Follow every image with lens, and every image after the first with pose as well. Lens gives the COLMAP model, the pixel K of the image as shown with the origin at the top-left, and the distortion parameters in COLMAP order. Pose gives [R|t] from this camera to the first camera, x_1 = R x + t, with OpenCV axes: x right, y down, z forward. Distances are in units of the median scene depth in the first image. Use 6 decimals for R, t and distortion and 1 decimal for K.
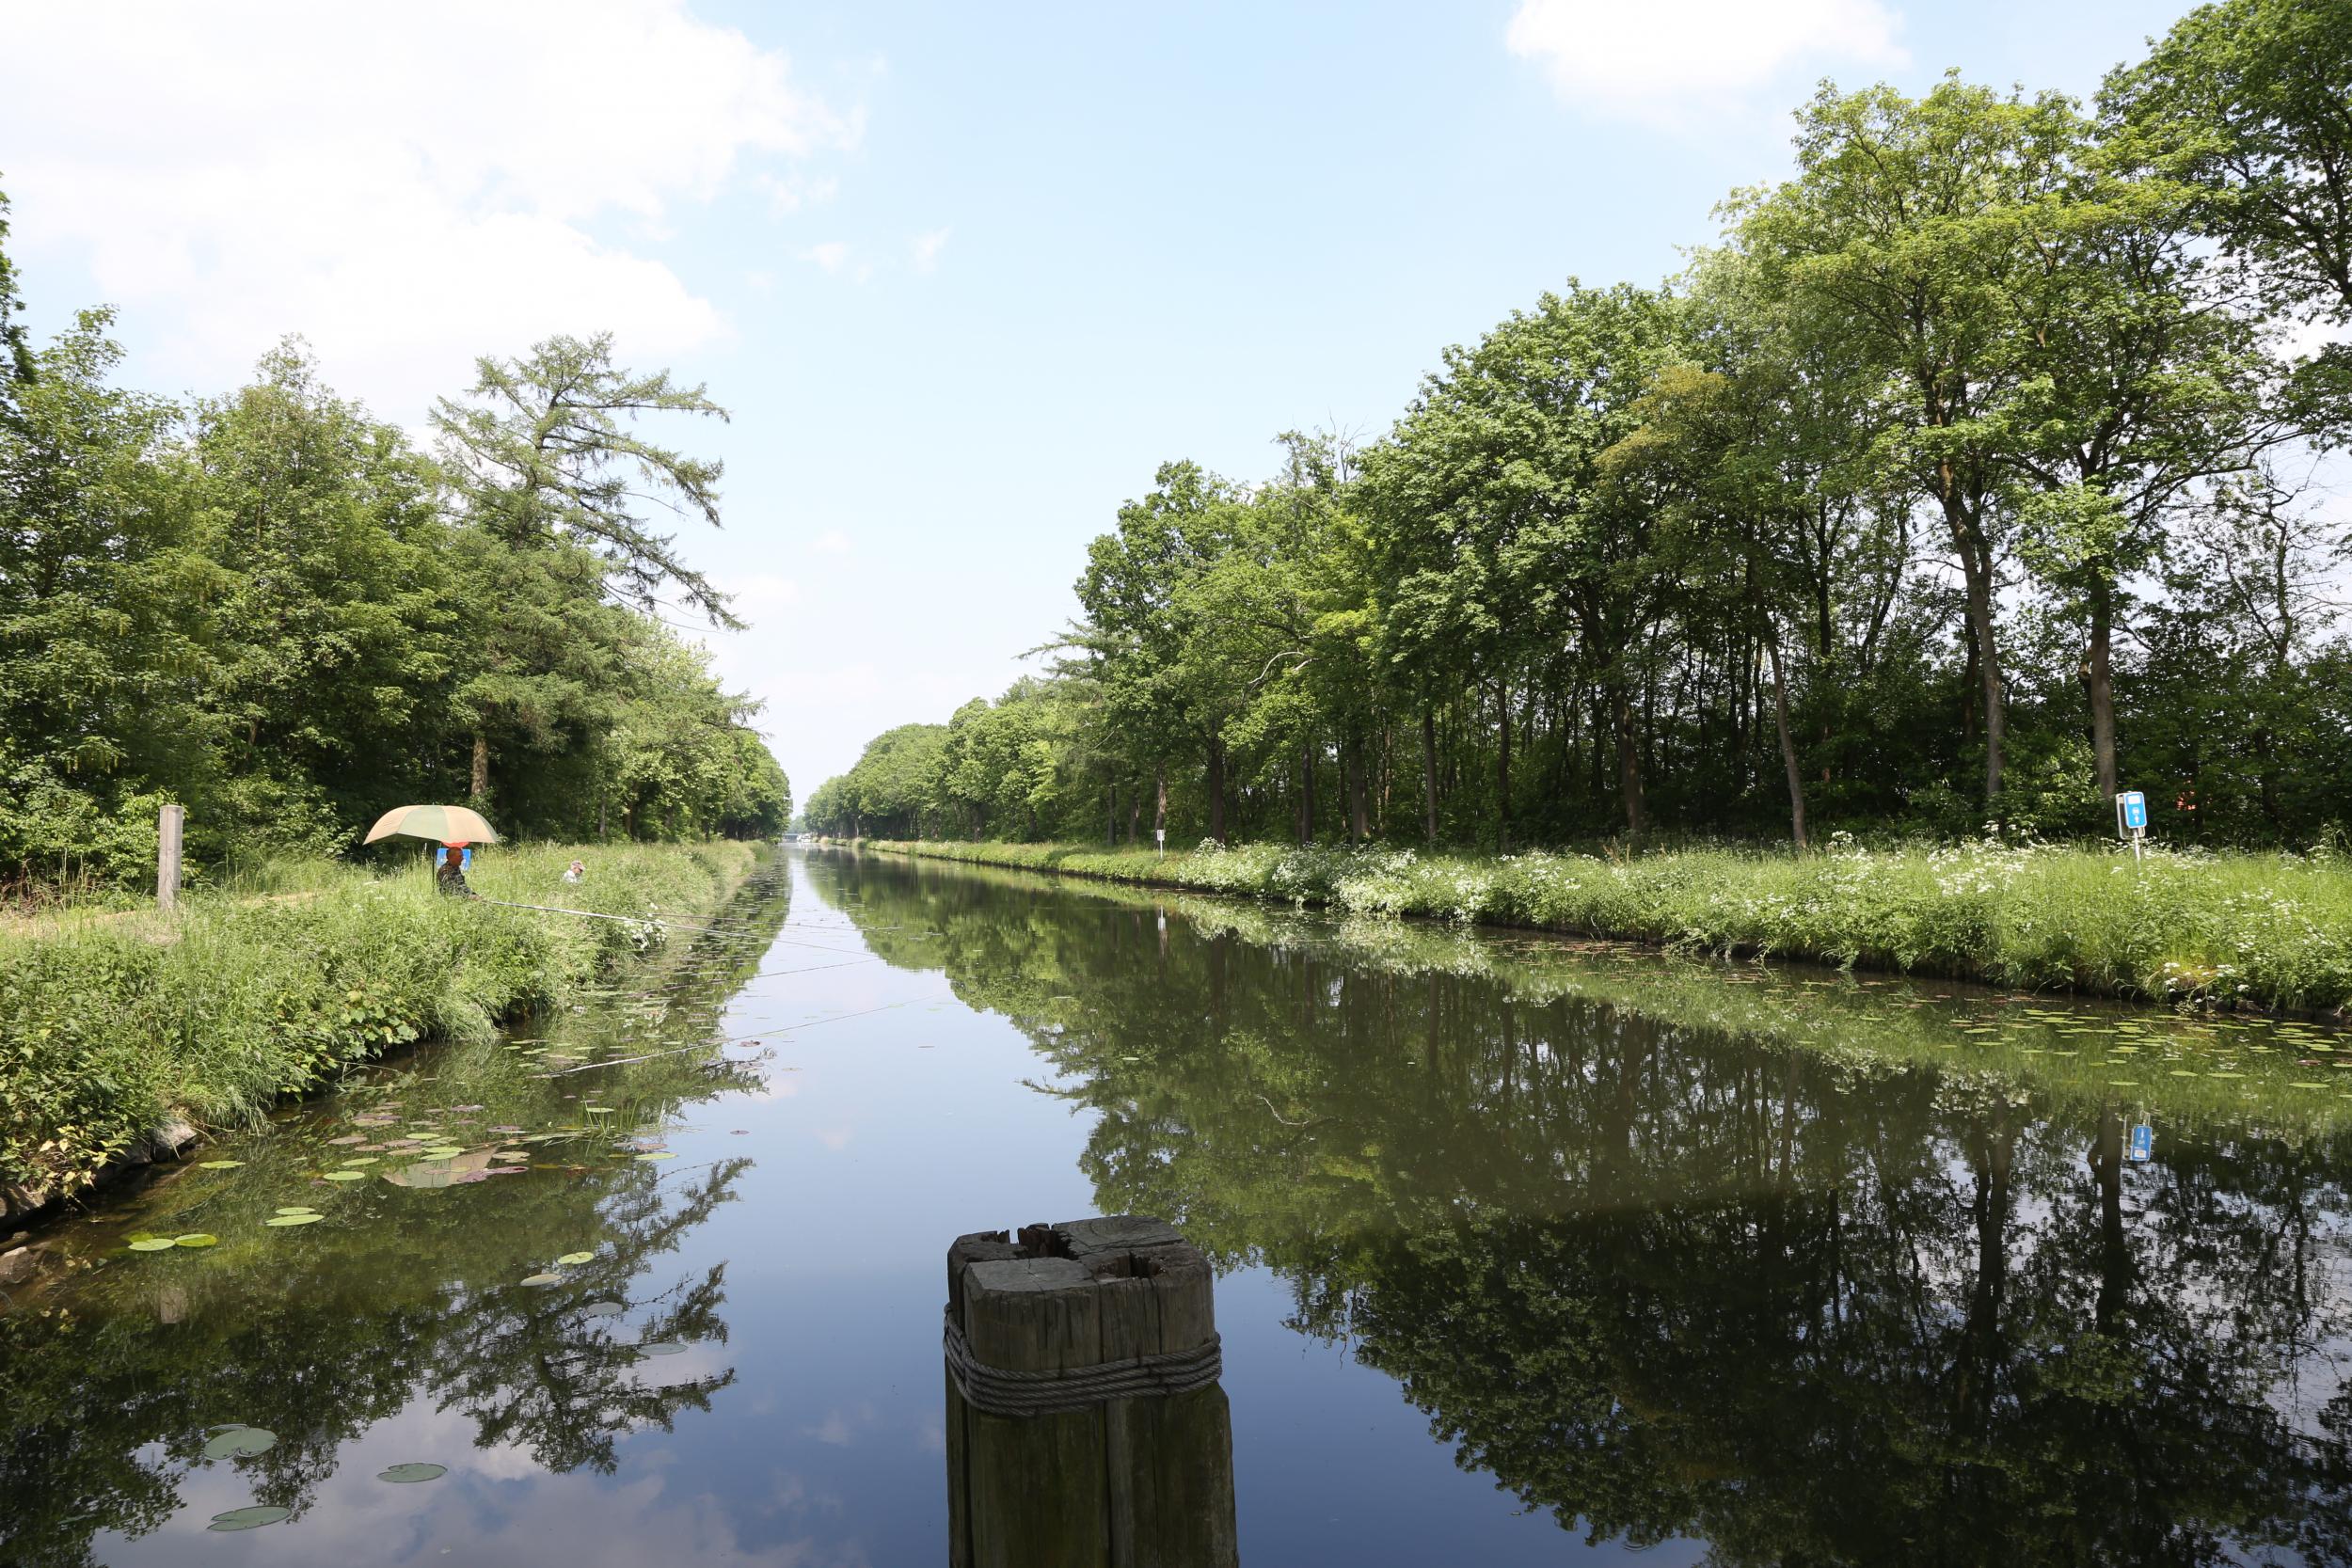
lens RADIAL K [[1962.0, 0, 1171.0], [0, 1962.0, 778.4], [0, 0, 1]] dist [-0.063994, 0.092080]
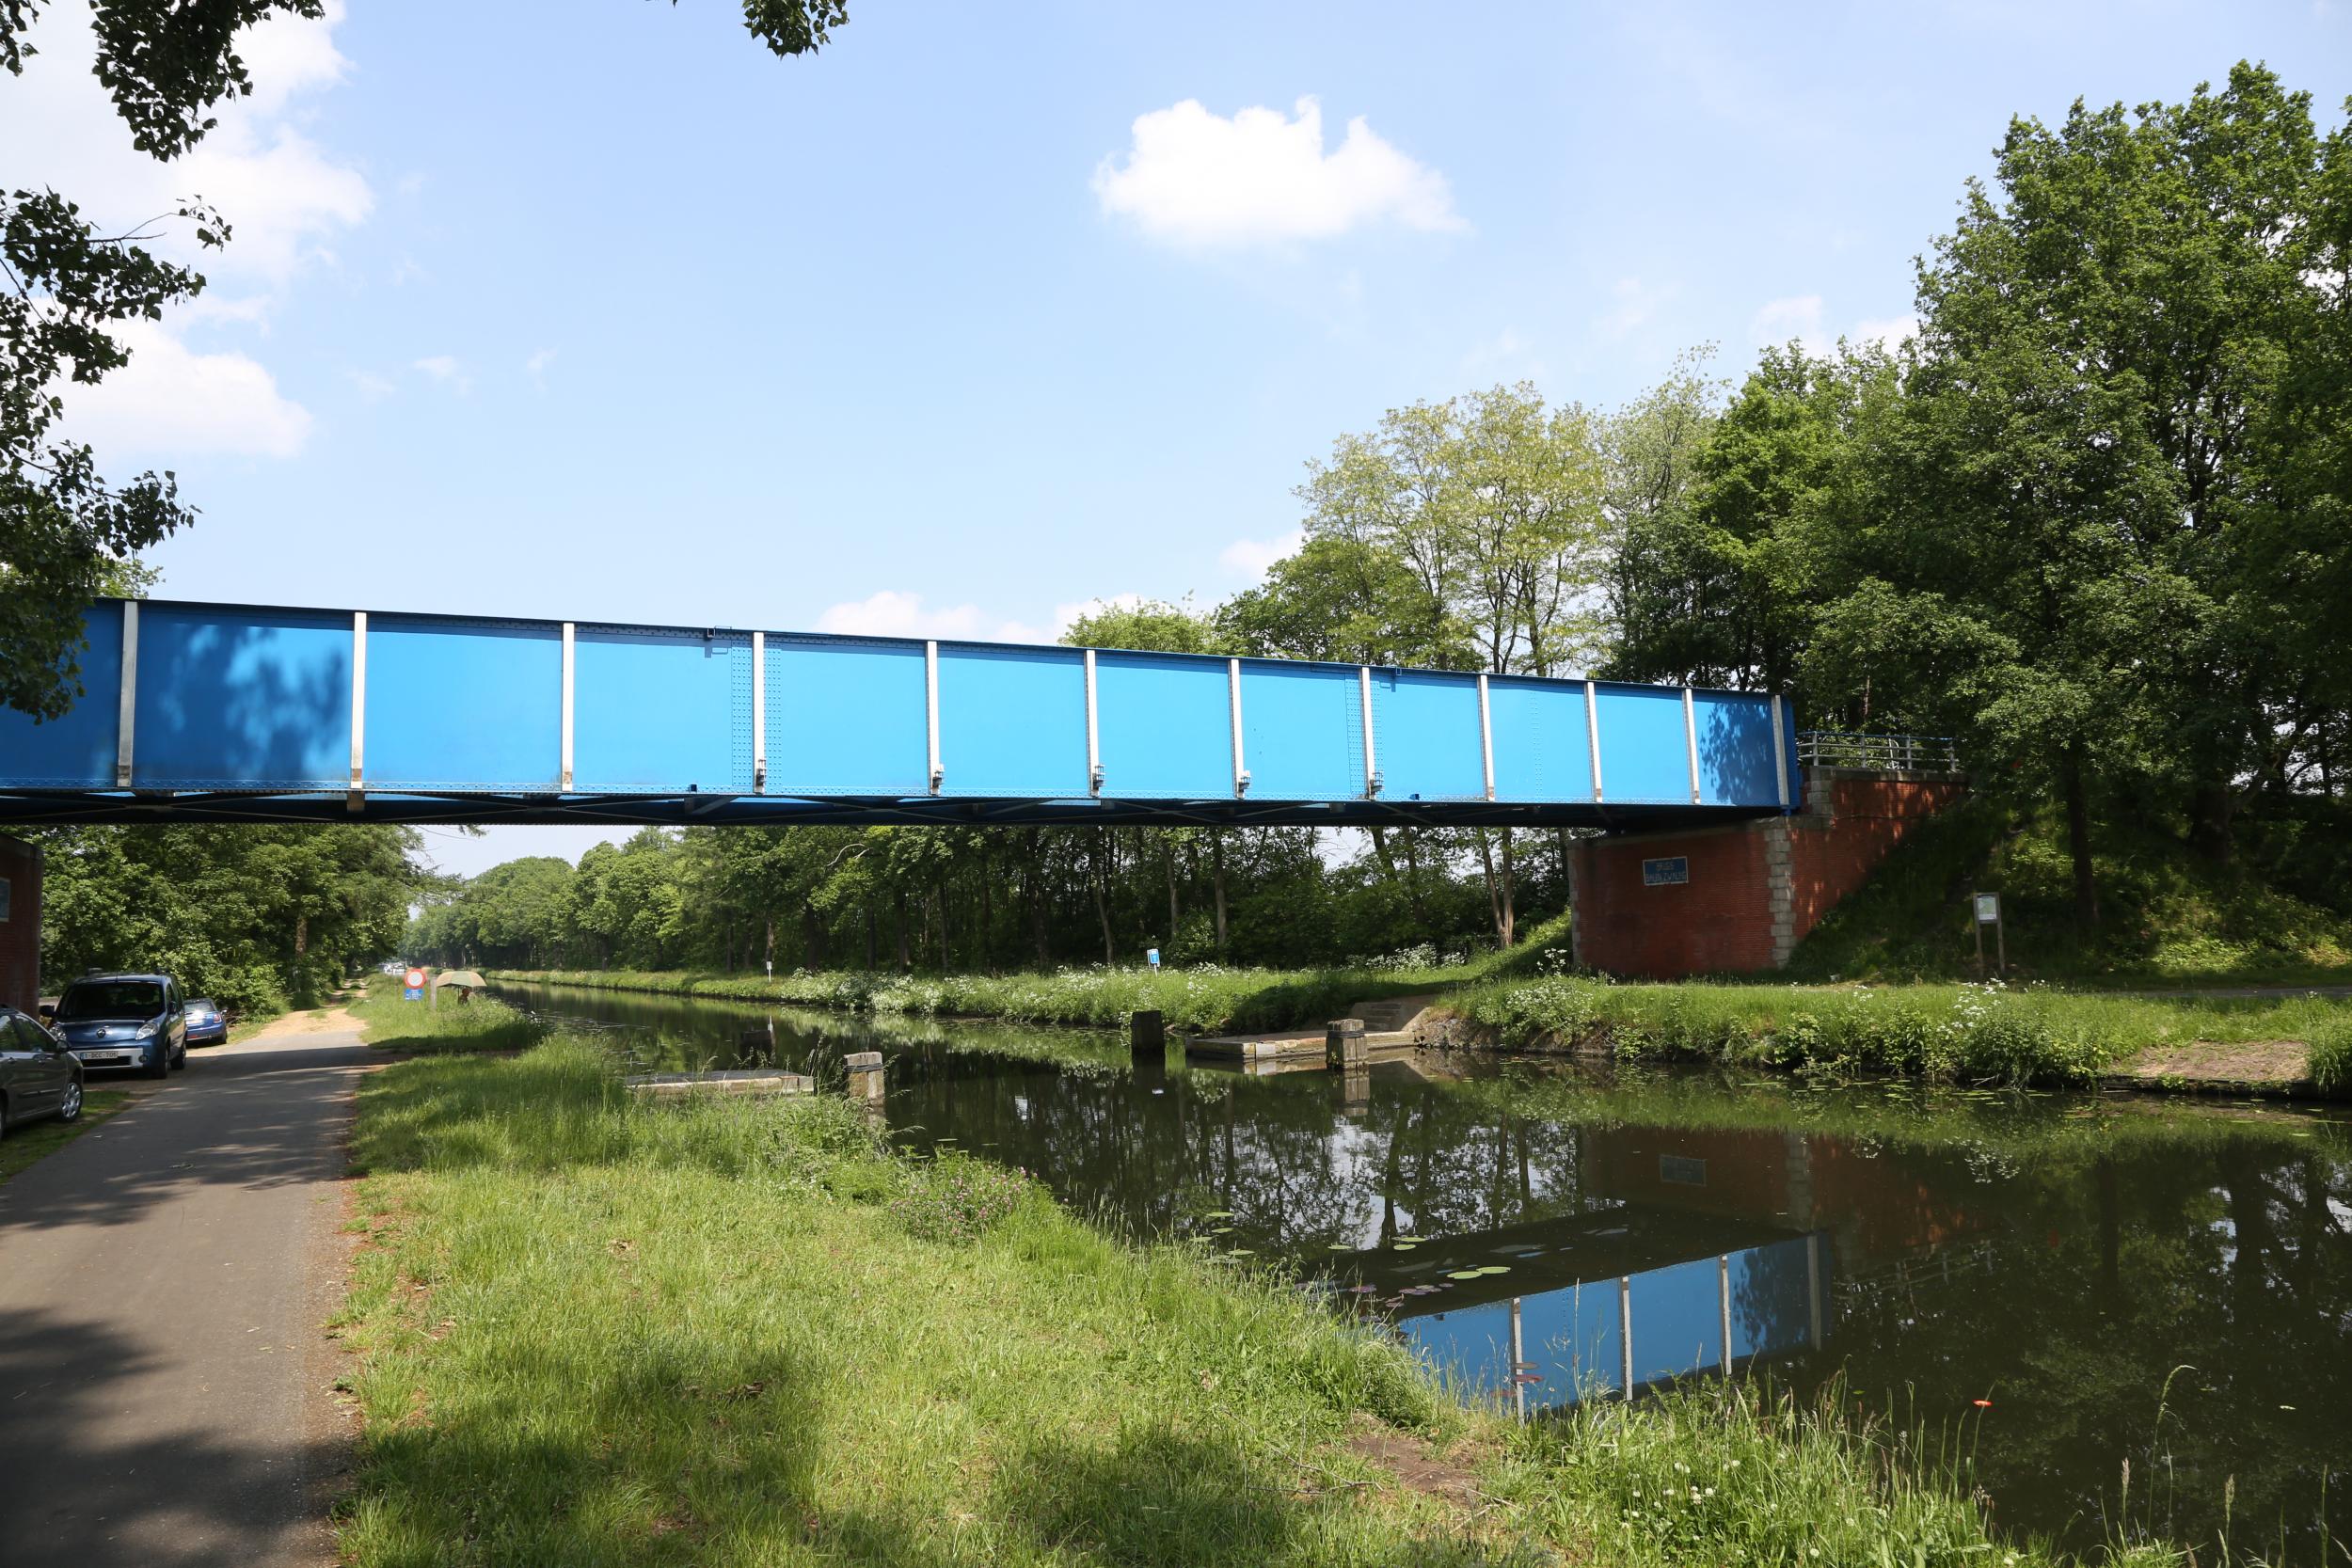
lens RADIAL K [[1962.0, 0, 1171.0], [0, 1962.0, 778.4], [0, 0, 1]] dist [-0.063994, 0.092080]
pose [[0.980698, -0.007941, 0.195366, 0.003837], [0.019398, 0.998197, -0.056802, -0.017723], [-0.194563, 0.059496, 0.979084, -0.391047]]
